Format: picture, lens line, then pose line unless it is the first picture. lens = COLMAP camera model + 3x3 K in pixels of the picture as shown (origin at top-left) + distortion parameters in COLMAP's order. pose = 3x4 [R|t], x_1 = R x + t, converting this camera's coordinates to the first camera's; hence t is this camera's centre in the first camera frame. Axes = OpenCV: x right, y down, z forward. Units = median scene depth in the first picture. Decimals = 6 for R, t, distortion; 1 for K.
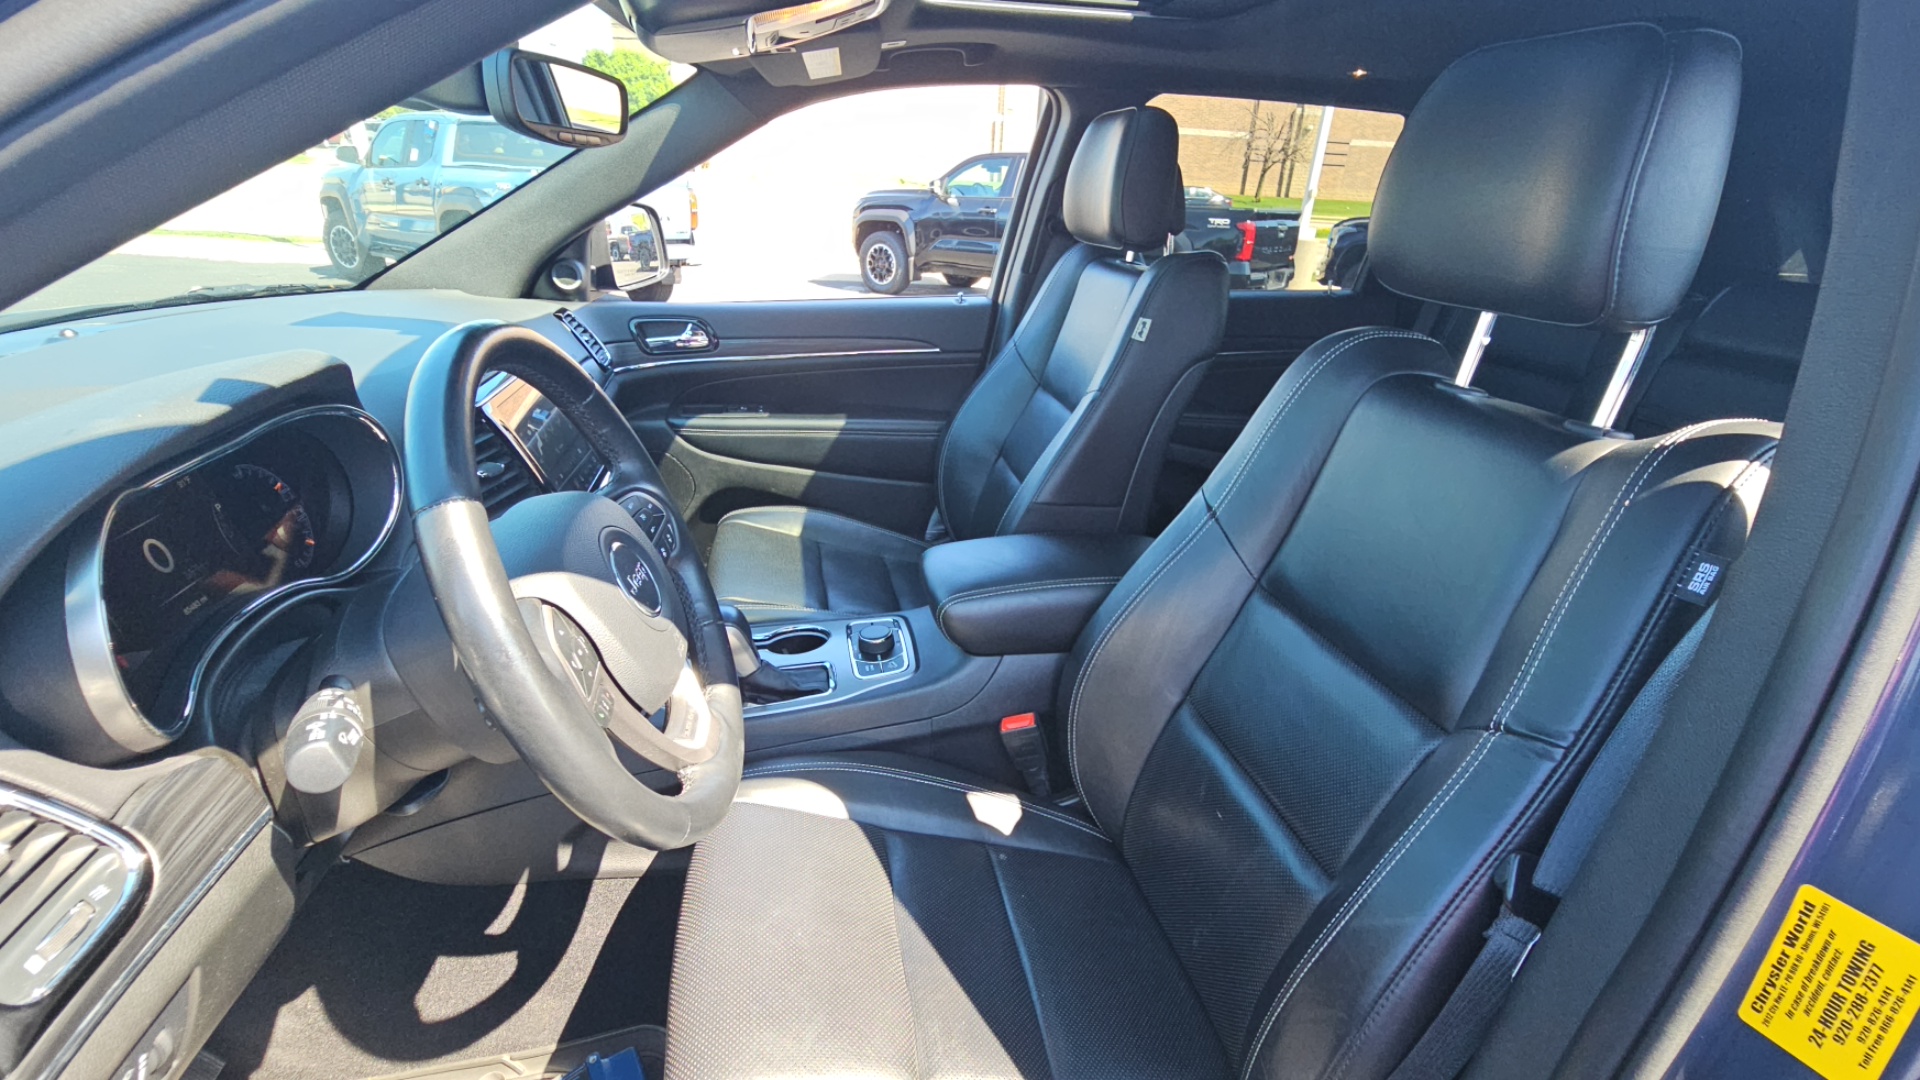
lens RADIAL K [[862.5, 0, 983.0], [0, 862.5, 545.3], [0, 0, 1]] dist [0.009602, -0.007171]
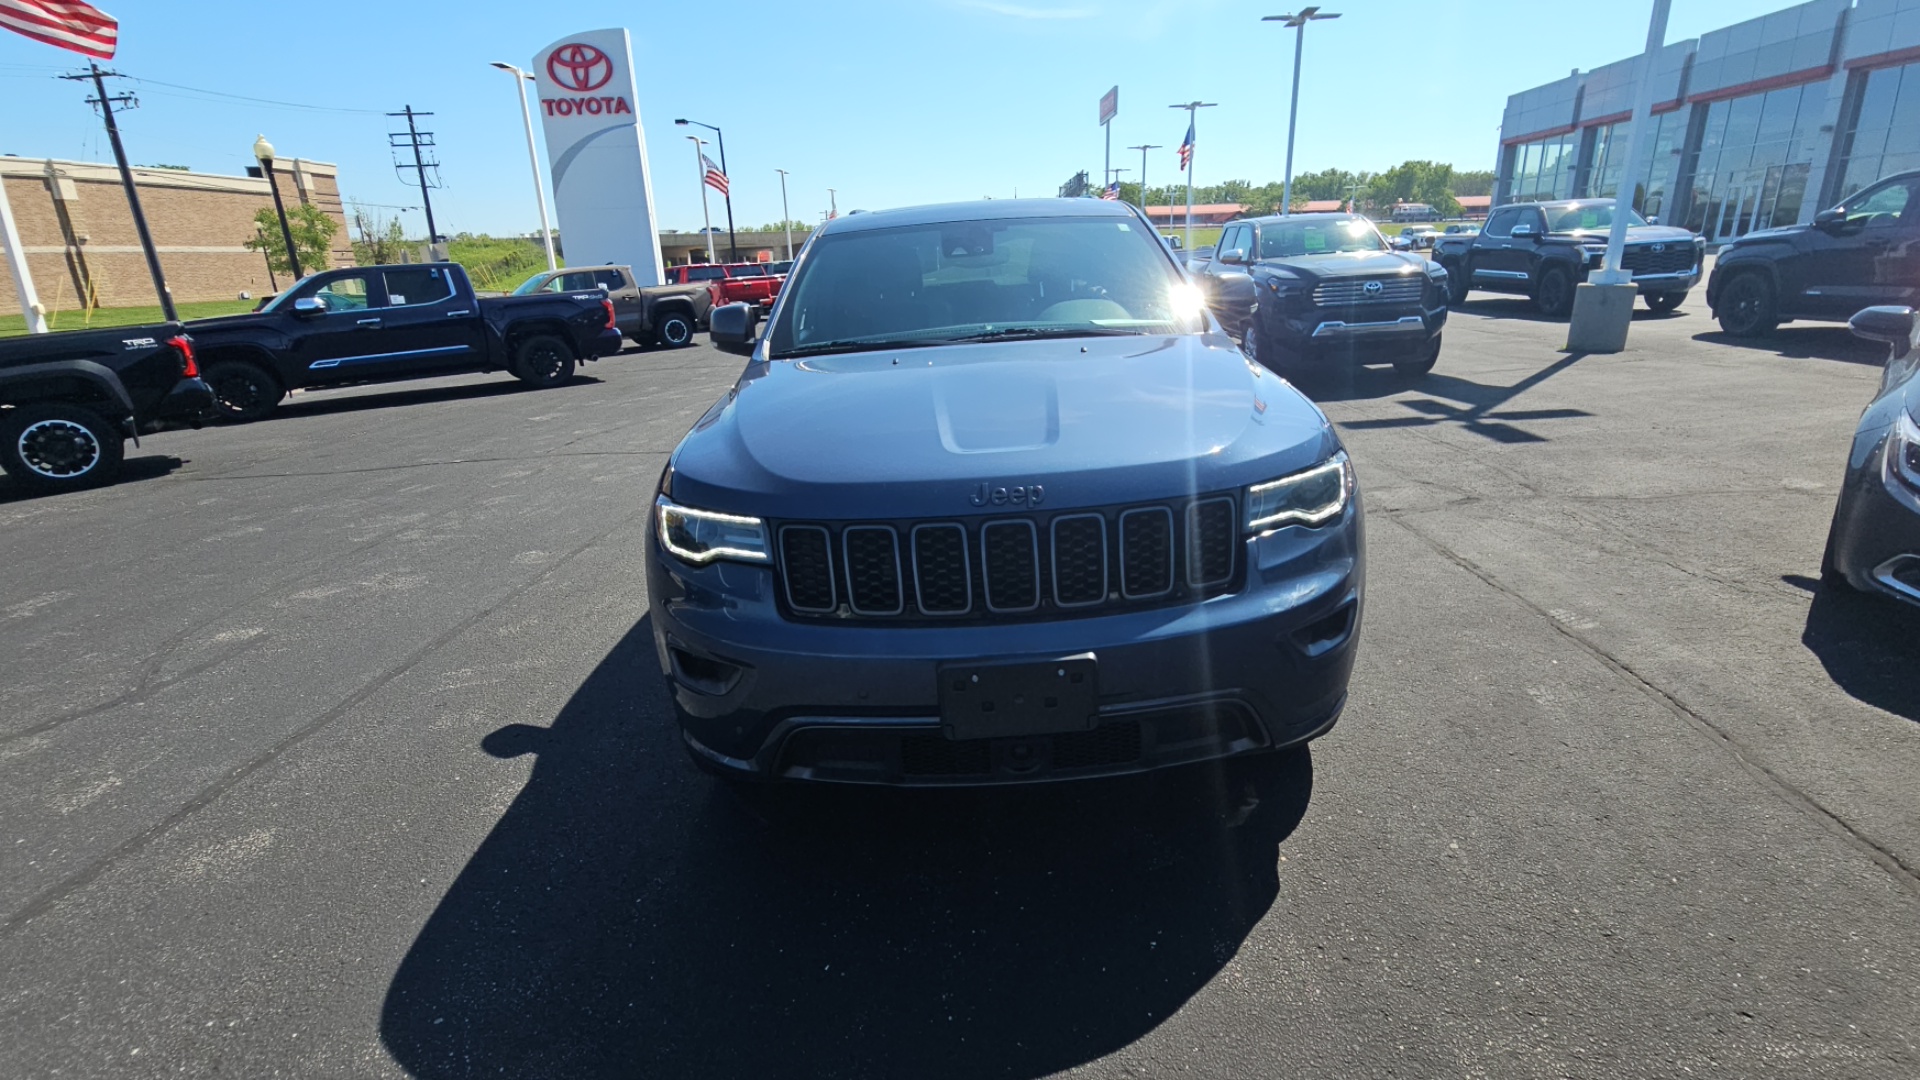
lens RADIAL K [[862.5, 0, 984.0], [0, 862.5, 530.0], [0, 0, 1]] dist [0.009602, -0.007171]
pose [[0.193658, -0.354283, 0.914866, -0.435979], [0.441002, 0.864432, 0.241401, -0.035893], [-0.876364, 0.356708, 0.323644, 0.011533]]
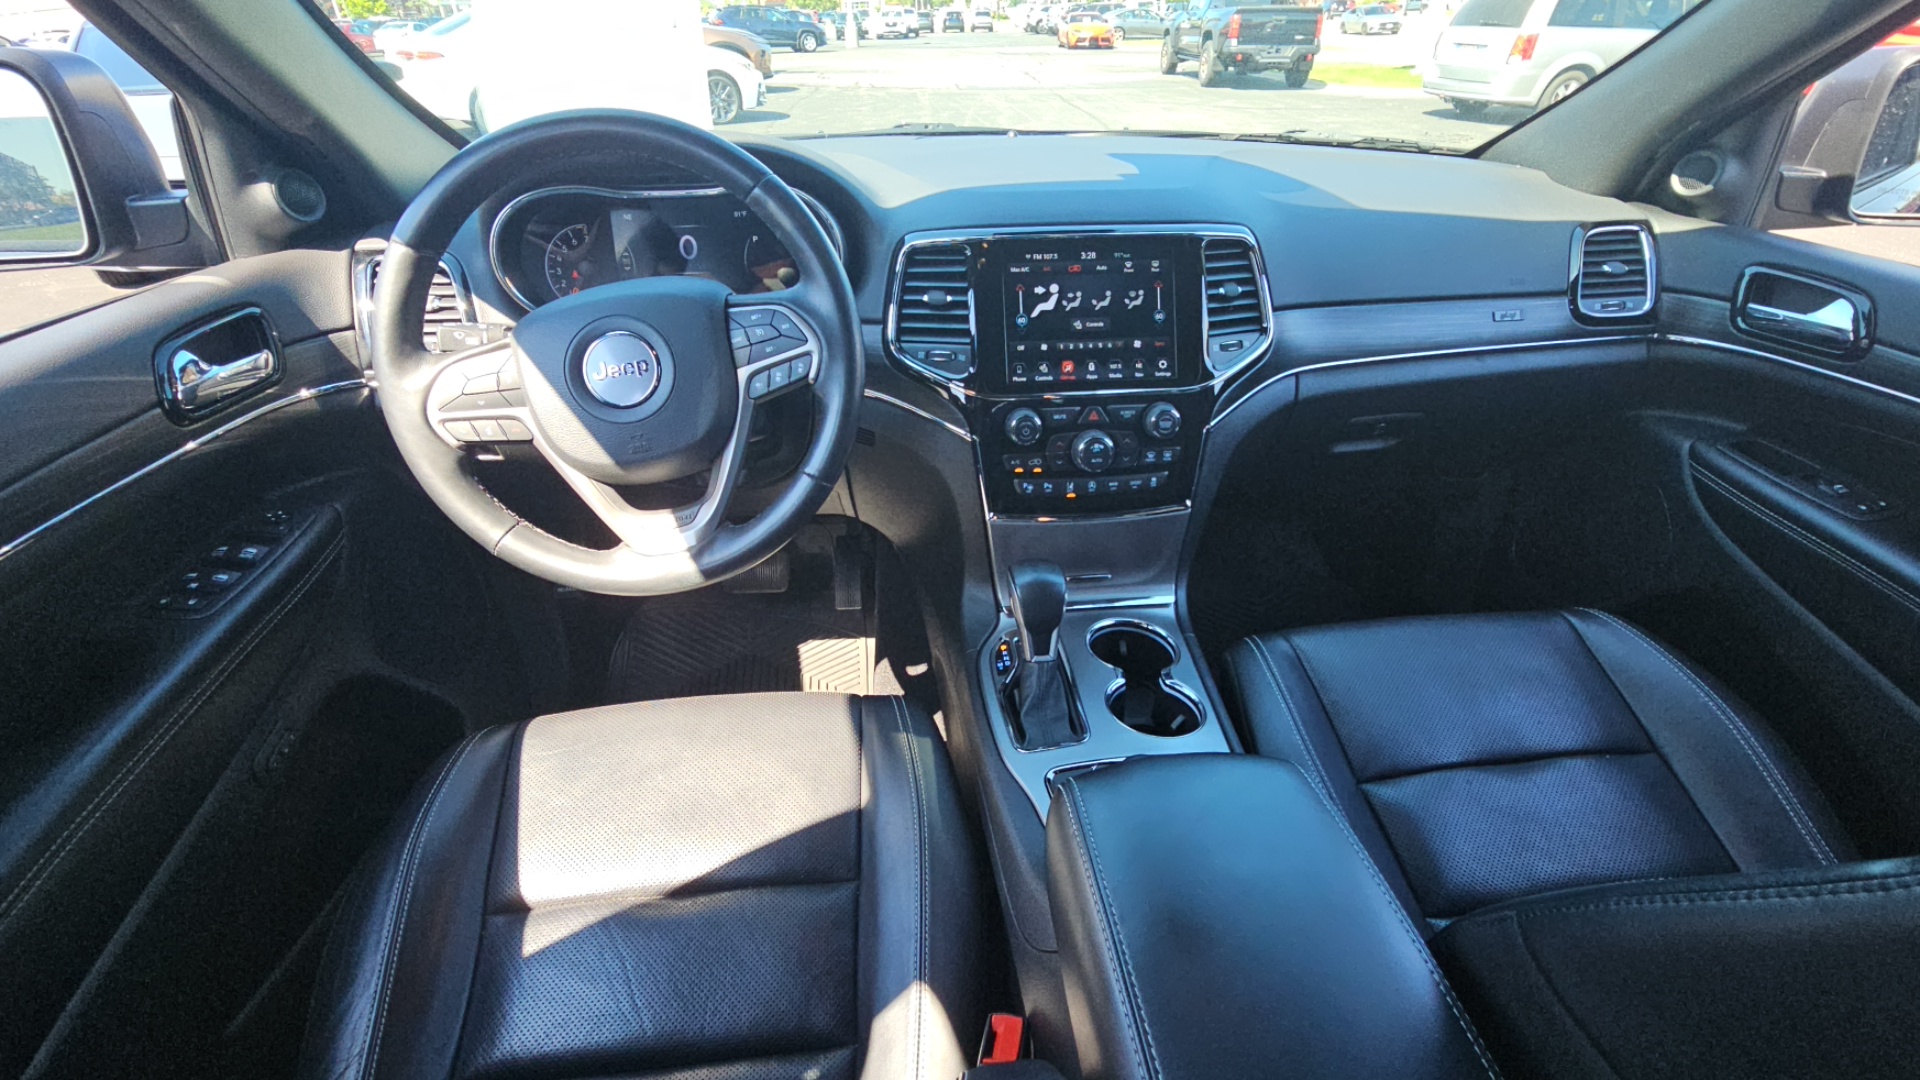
lens RADIAL K [[862.5, 0, 976.4], [0, 862.5, 543.8], [0, 0, 1]] dist [0.009602, -0.007171]
pose [[-0.101774, 0.479392, -0.871680, 0.044673], [-0.391135, 0.786378, 0.478146, -0.034929], [0.914689, 0.389607, 0.107474, 0.099004]]
